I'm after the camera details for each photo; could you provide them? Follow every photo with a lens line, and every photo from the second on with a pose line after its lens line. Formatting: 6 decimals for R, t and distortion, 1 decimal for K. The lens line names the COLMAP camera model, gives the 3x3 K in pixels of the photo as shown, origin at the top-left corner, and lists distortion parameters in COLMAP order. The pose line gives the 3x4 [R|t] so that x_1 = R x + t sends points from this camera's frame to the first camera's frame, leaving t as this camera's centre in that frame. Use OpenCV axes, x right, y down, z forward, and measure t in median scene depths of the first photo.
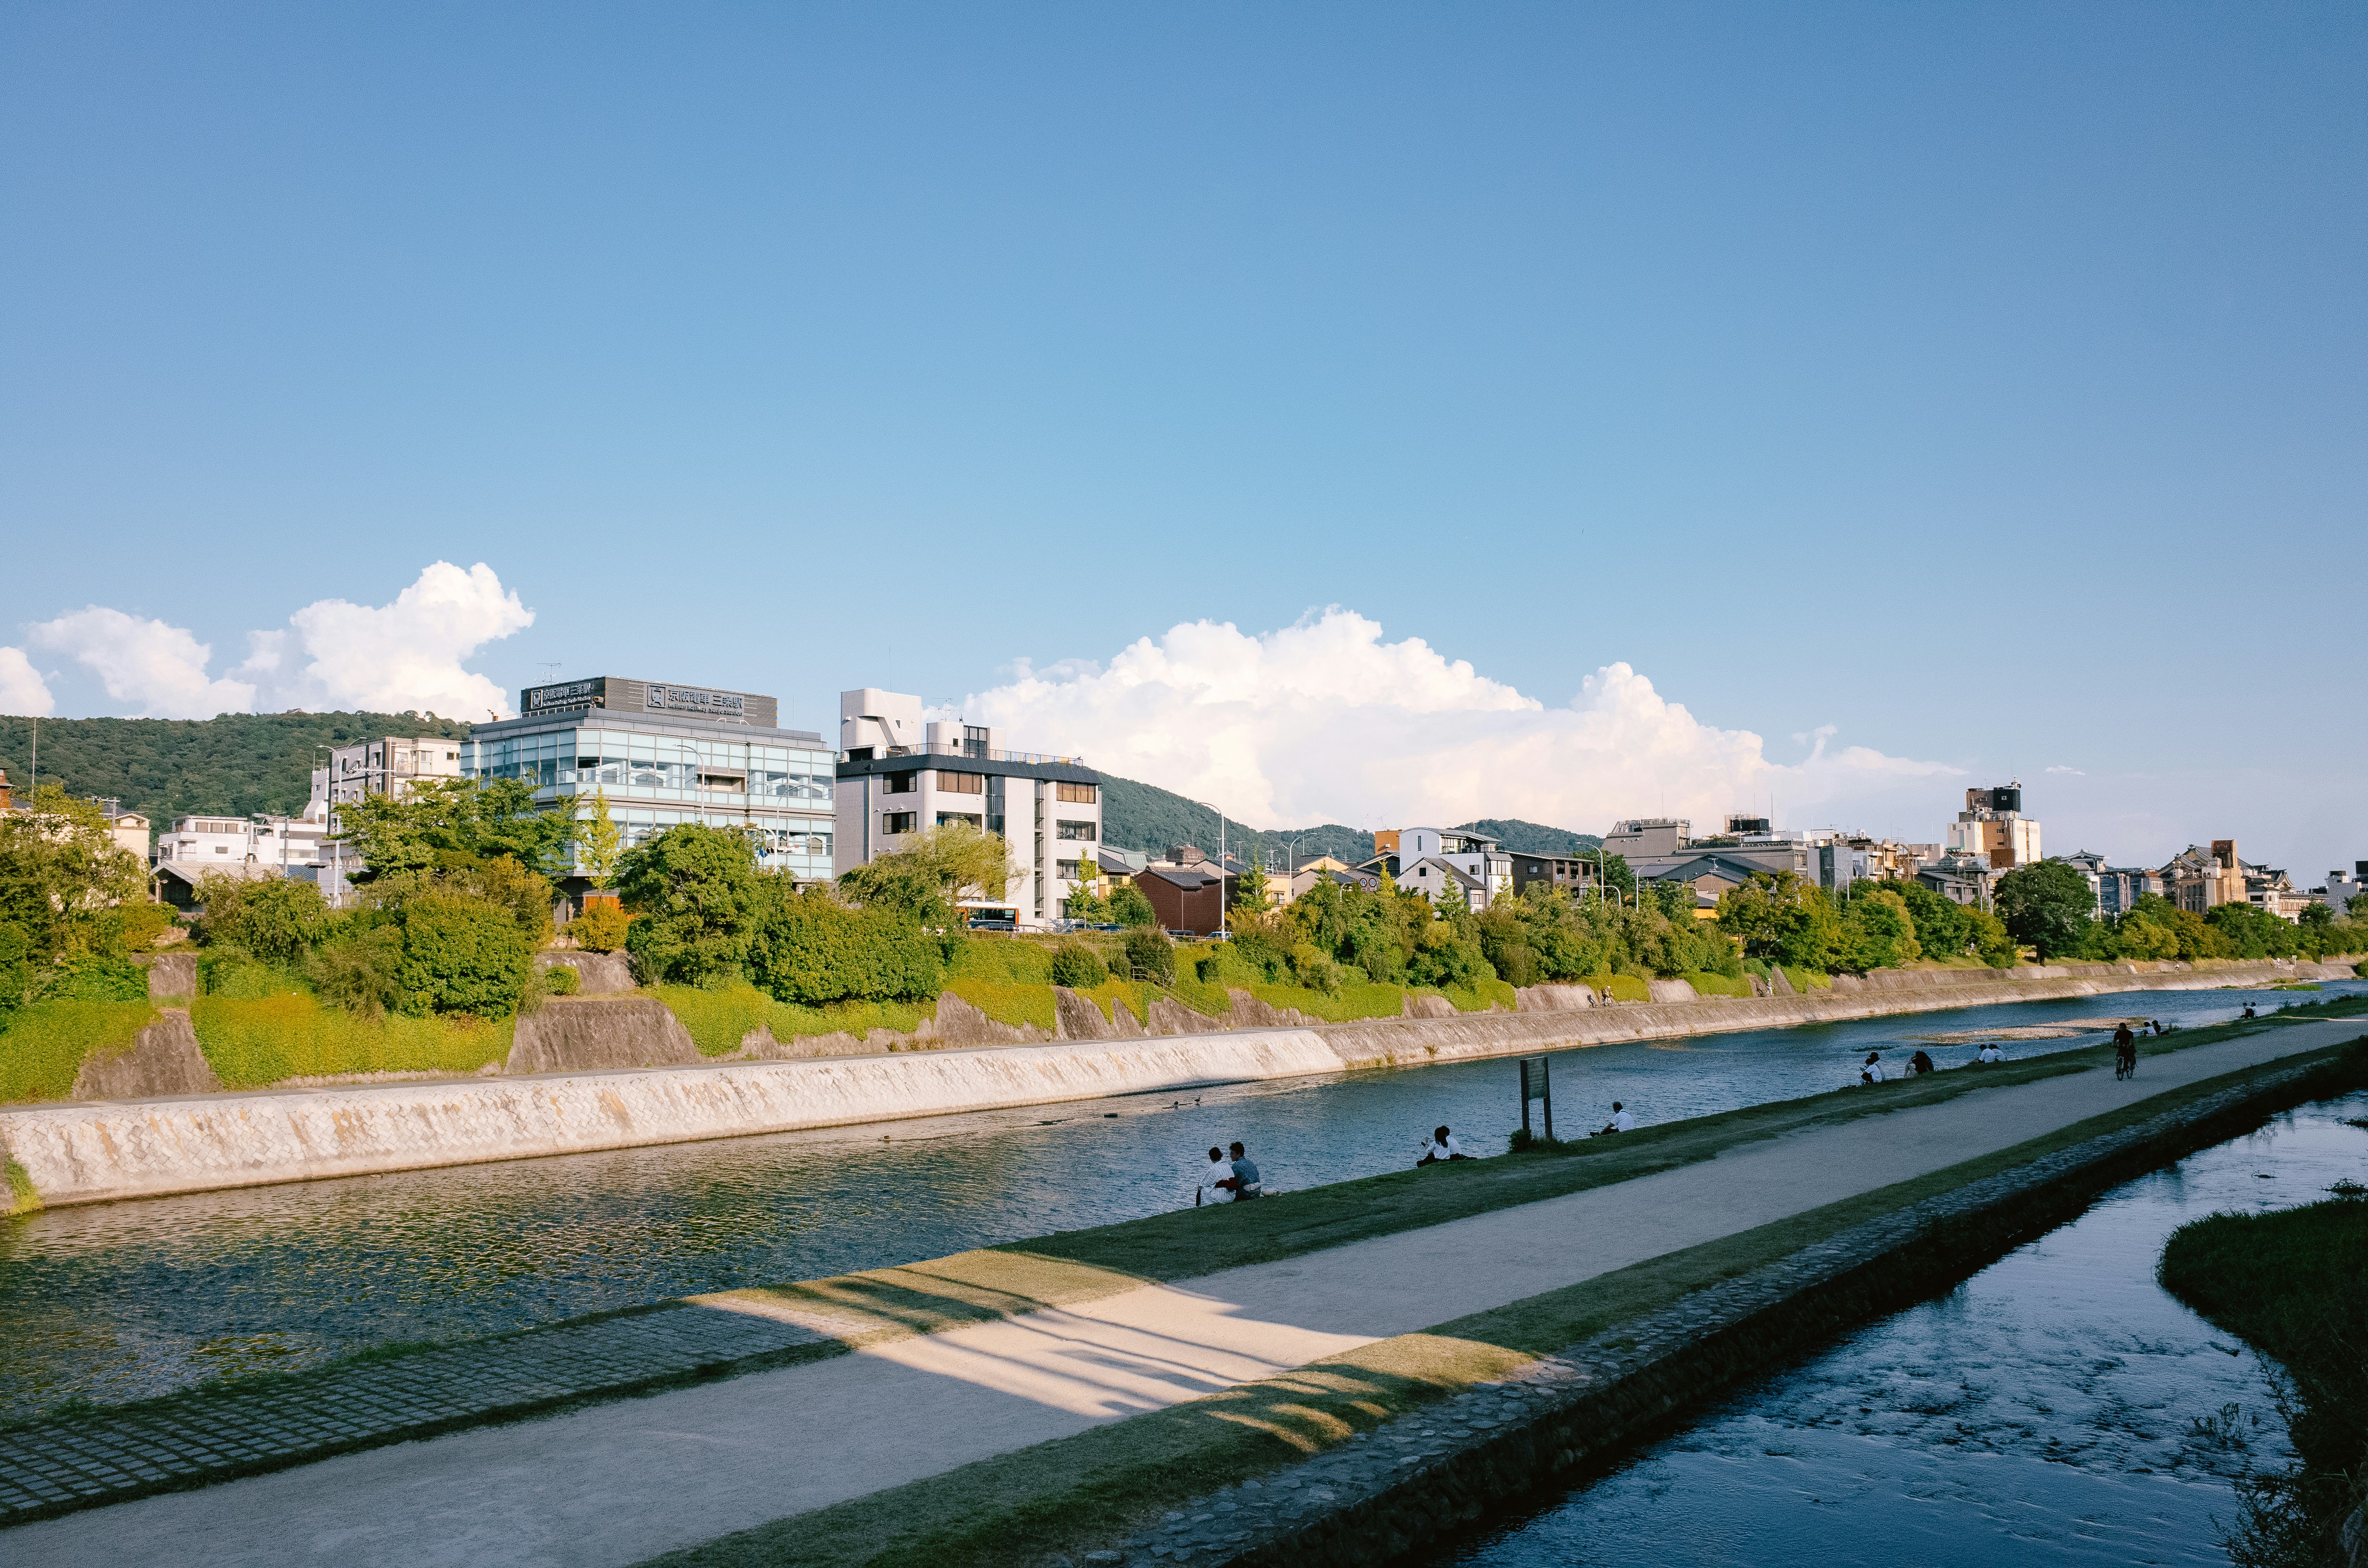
lens RADIAL K [[1836.4, 0, 1184.2], [0, 1836.4, 808.3], [0, 0, 1]] dist [-0.073534, 0.068525]
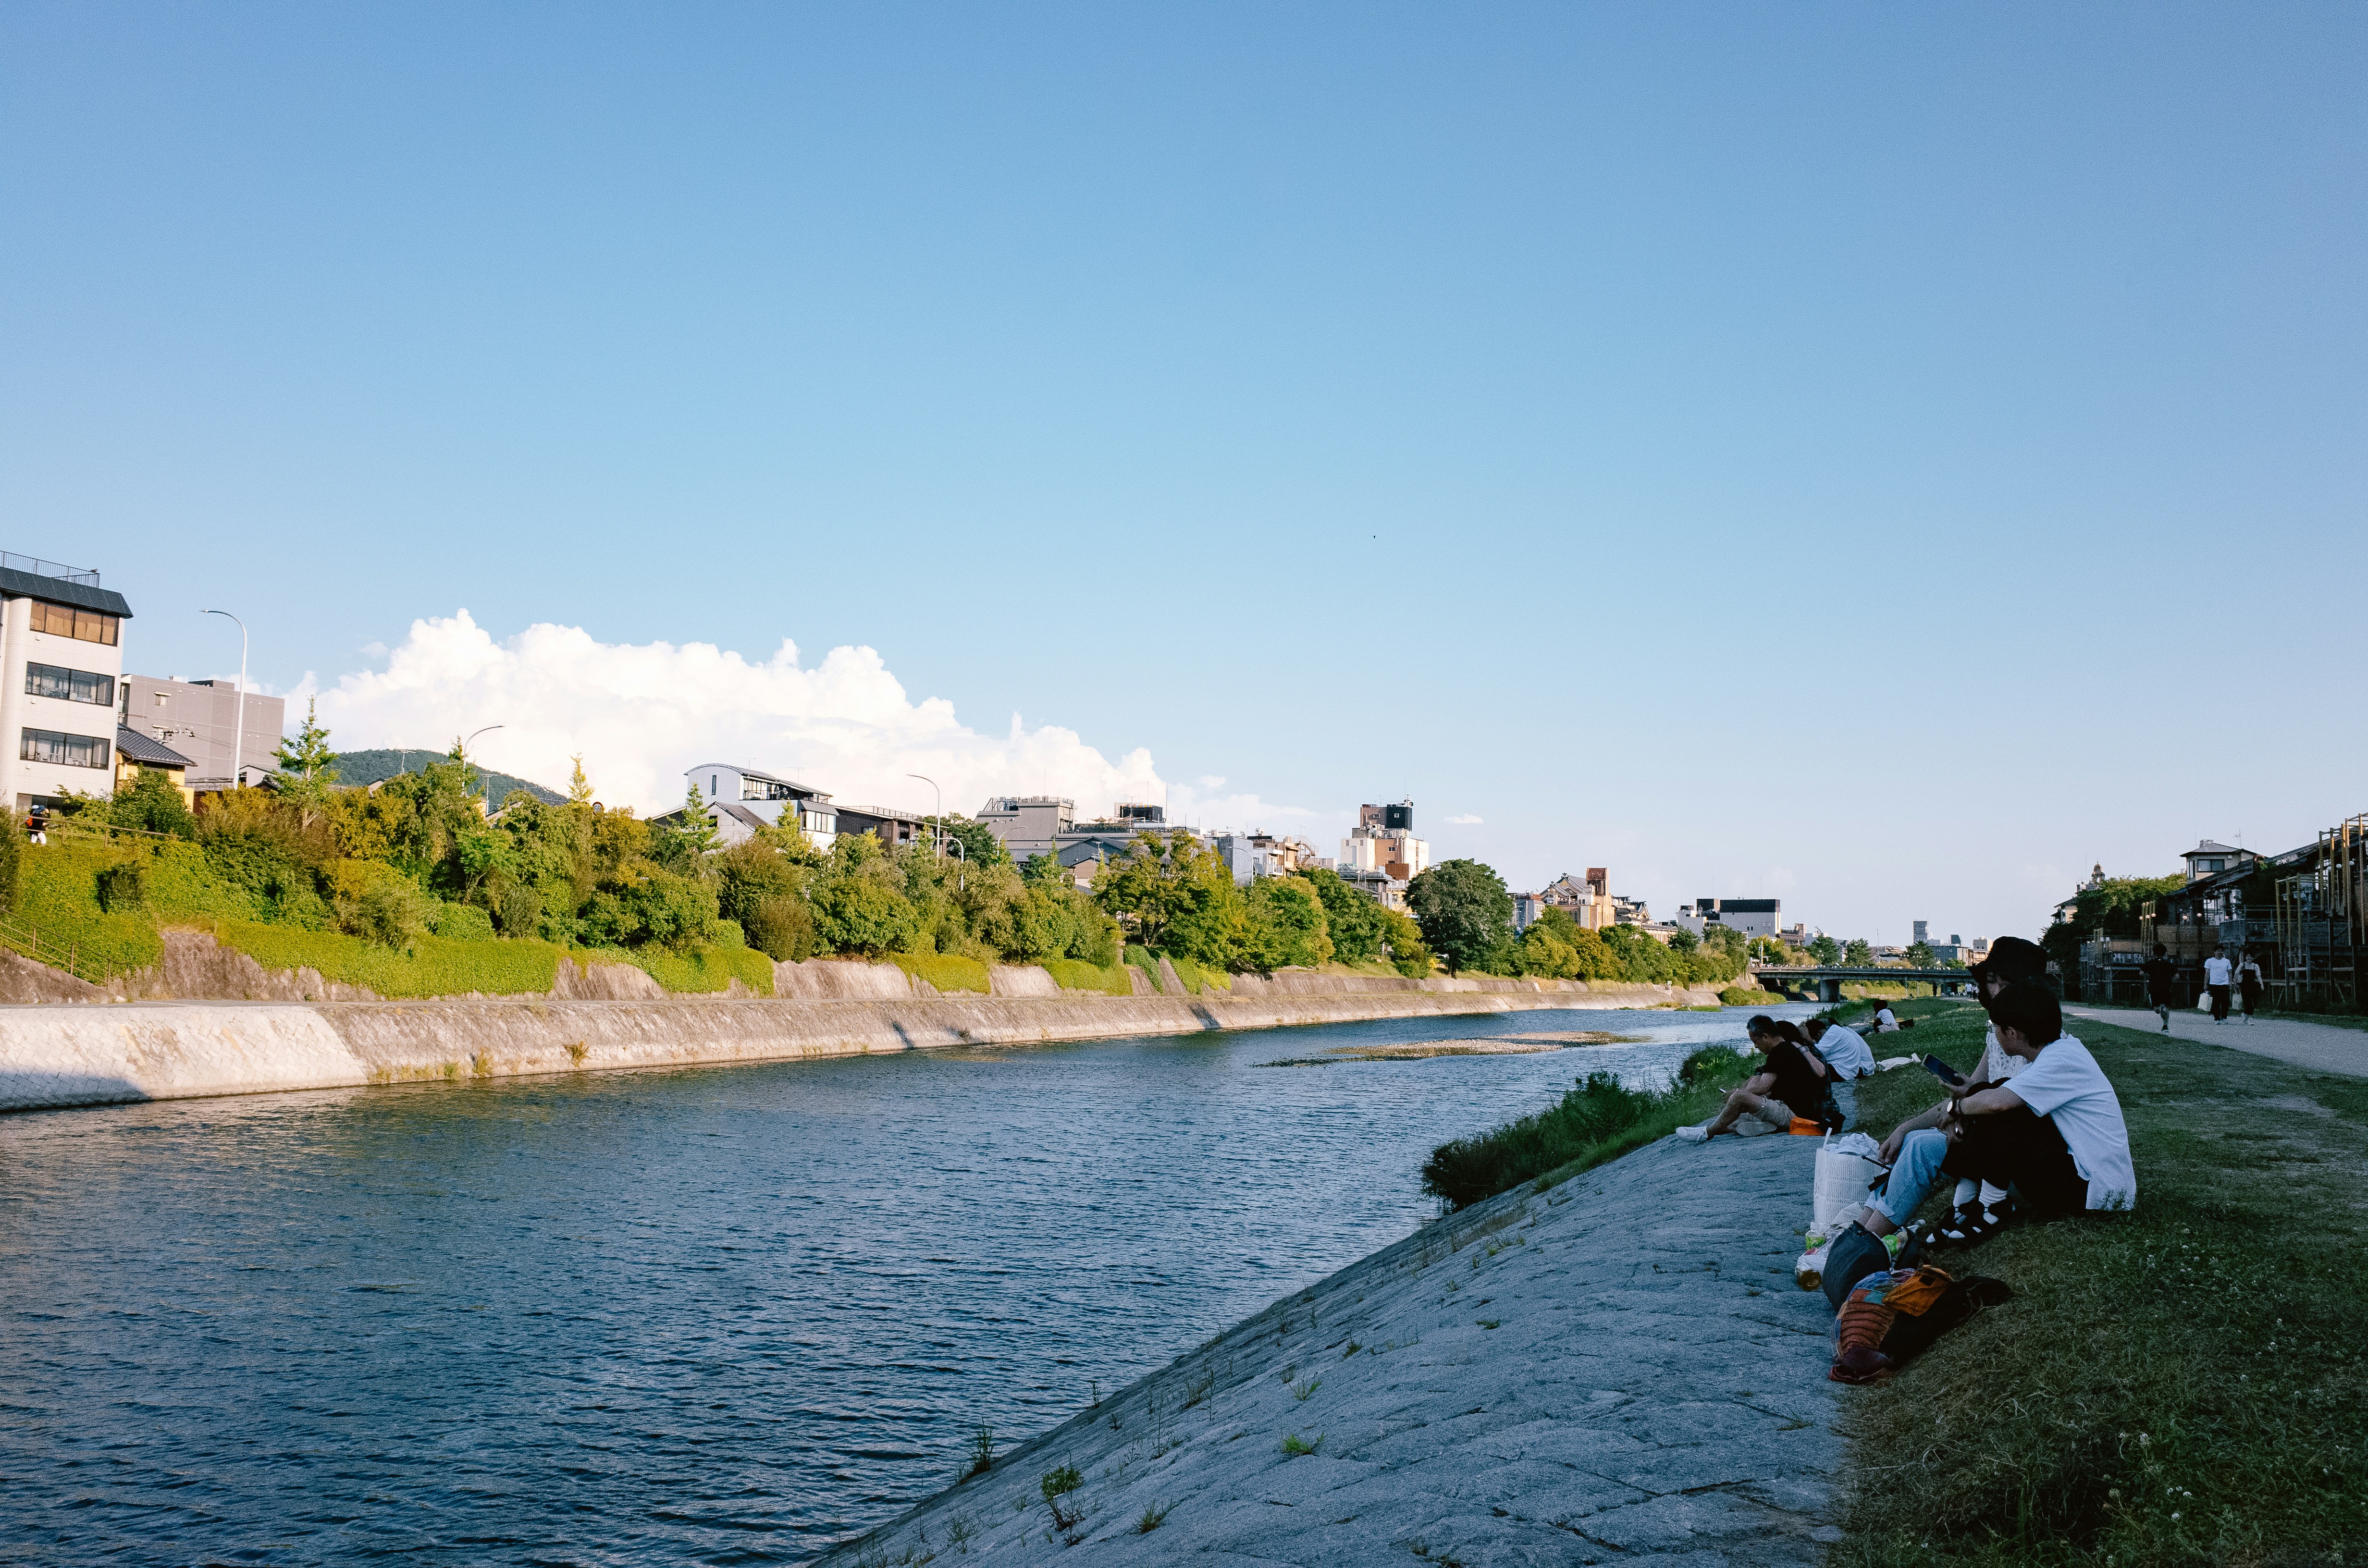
lens RADIAL K [[1836.4, 0, 1184.2], [0, 1836.4, 808.3], [0, 0, 1]] dist [-0.073534, 0.068525]
pose [[0.947323, 0.052825, 0.315894, 0.098075], [-0.049216, 0.998600, -0.019397, 0.043881], [-0.316476, 0.002828, 0.948596, 0.304044]]
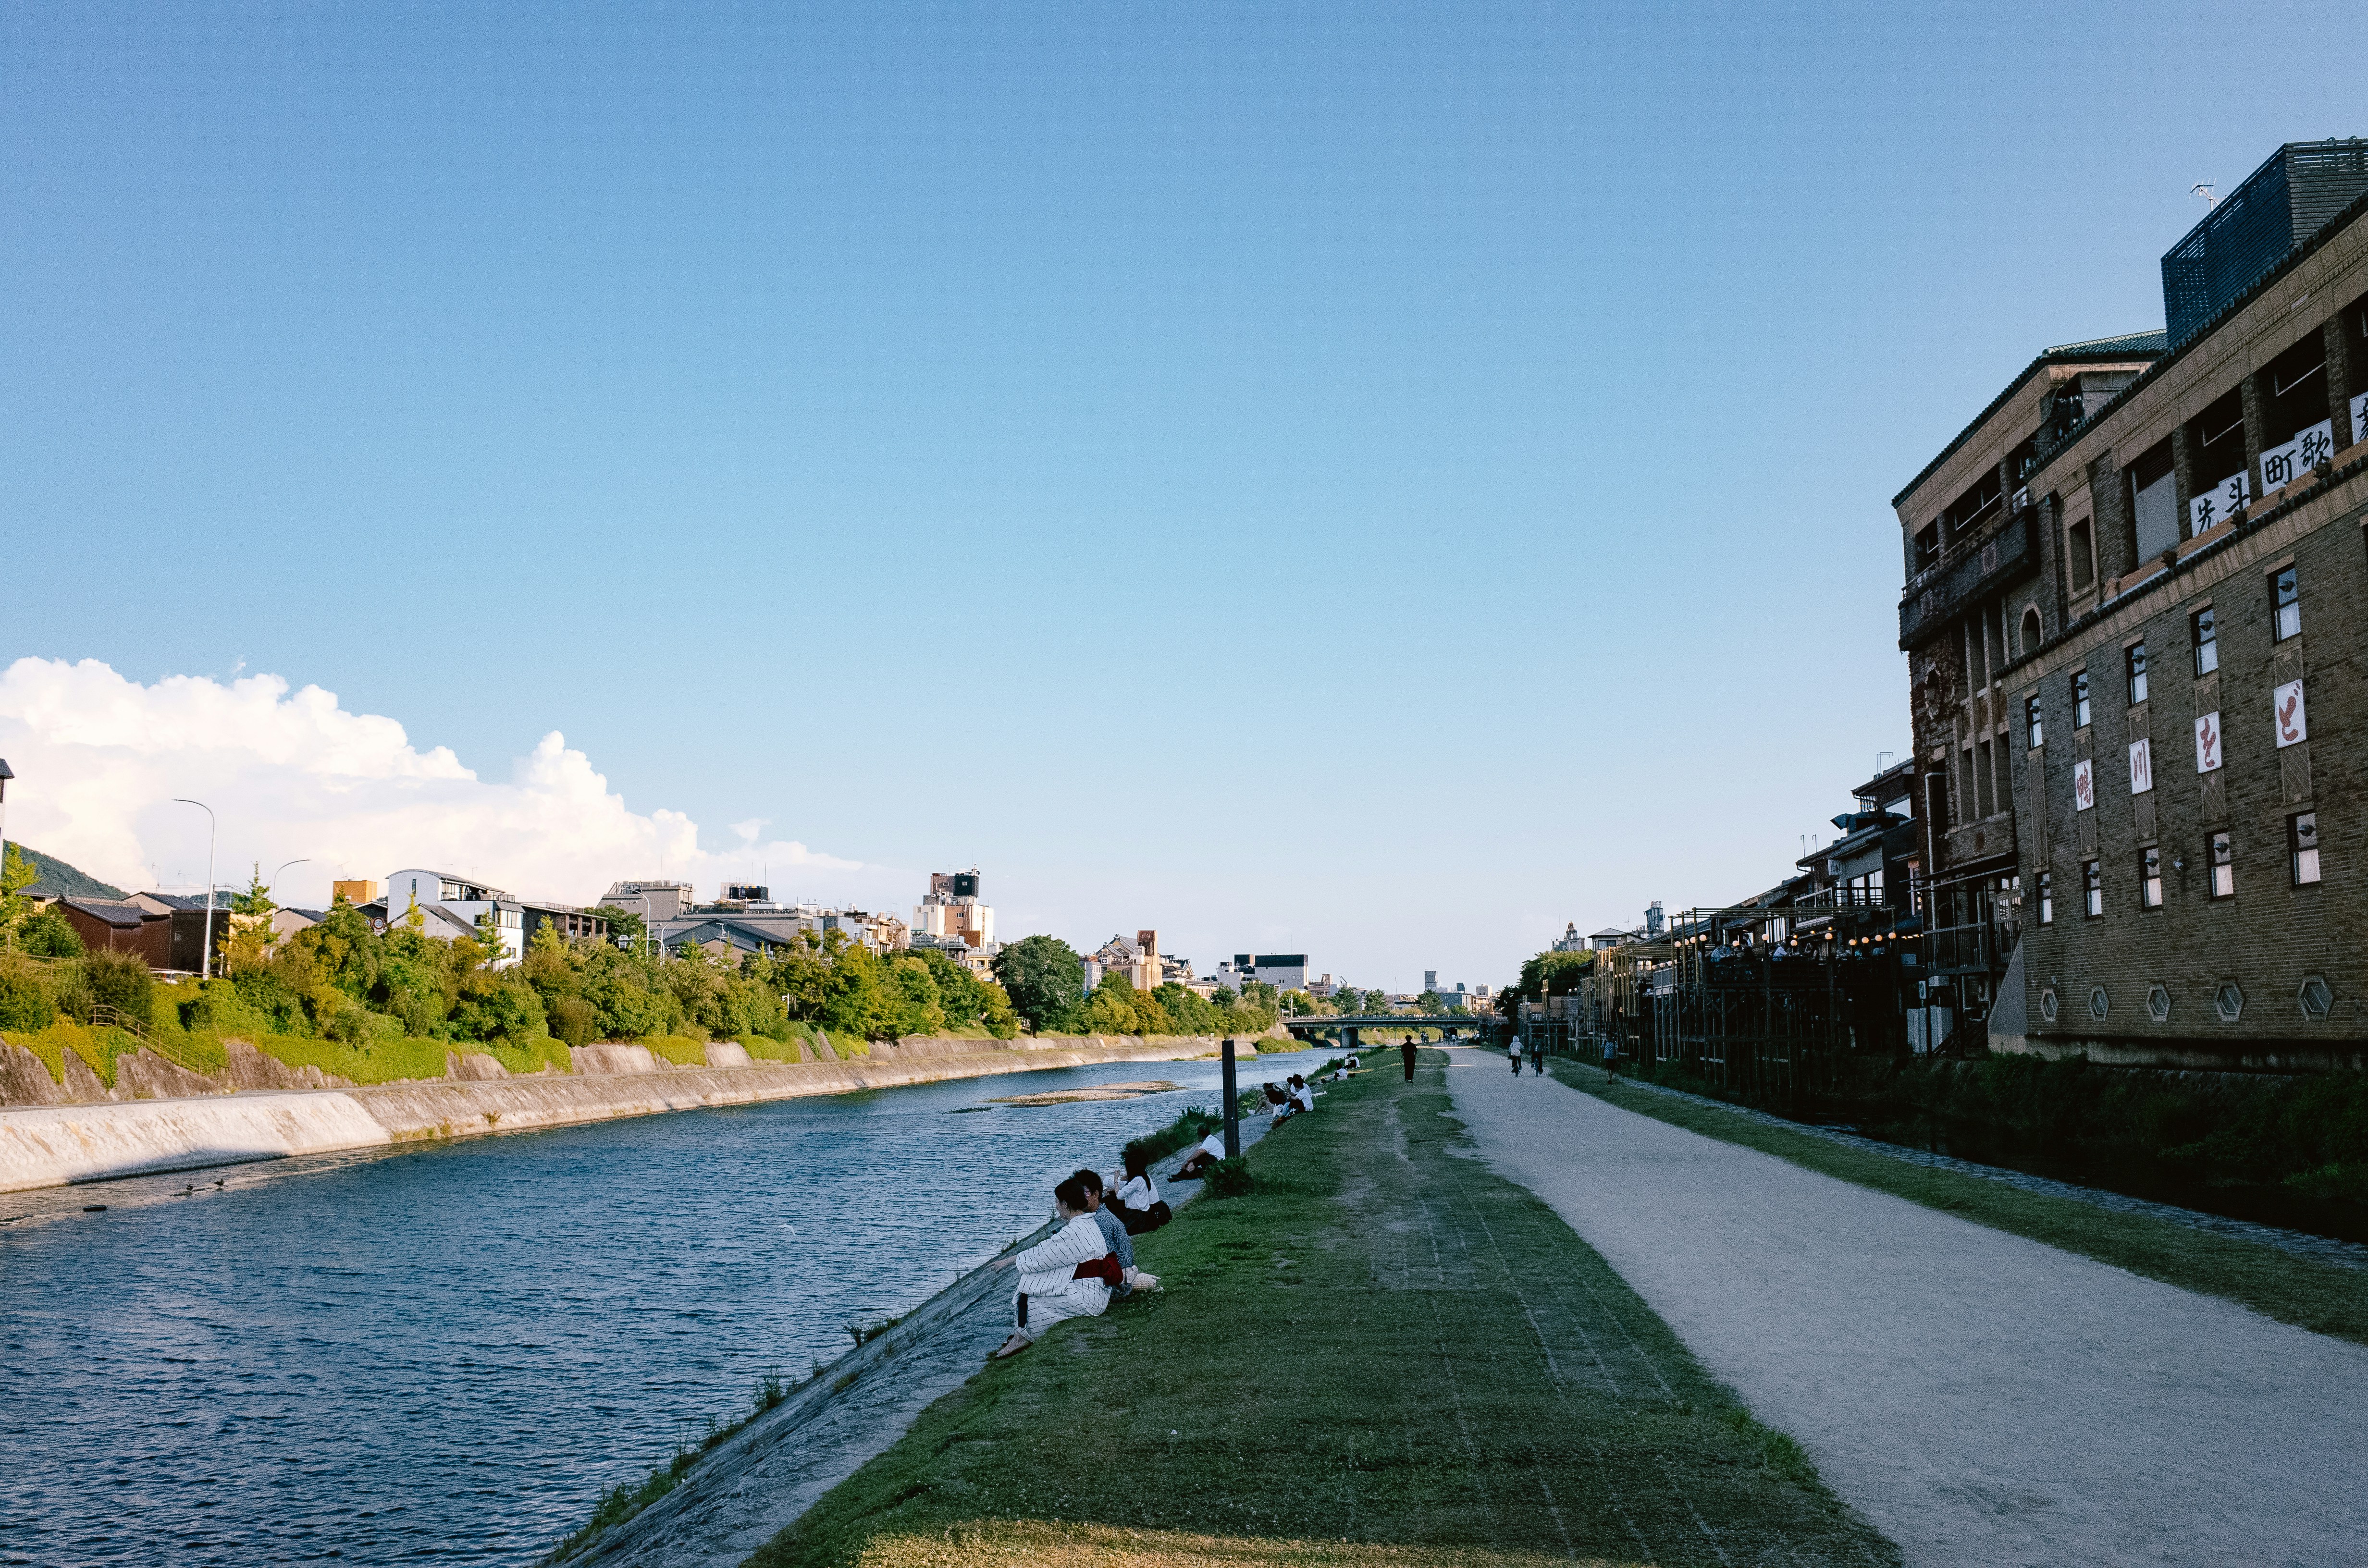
lens RADIAL K [[1836.4, 0, 1184.2], [0, 1836.4, 808.3], [0, 0, 1]] dist [-0.073534, 0.068525]
pose [[0.841286, 0.065885, 0.536561, -0.035565], [-0.040774, 0.997452, -0.058548, 0.022387], [-0.539051, 0.027378, 0.841828, 0.114923]]
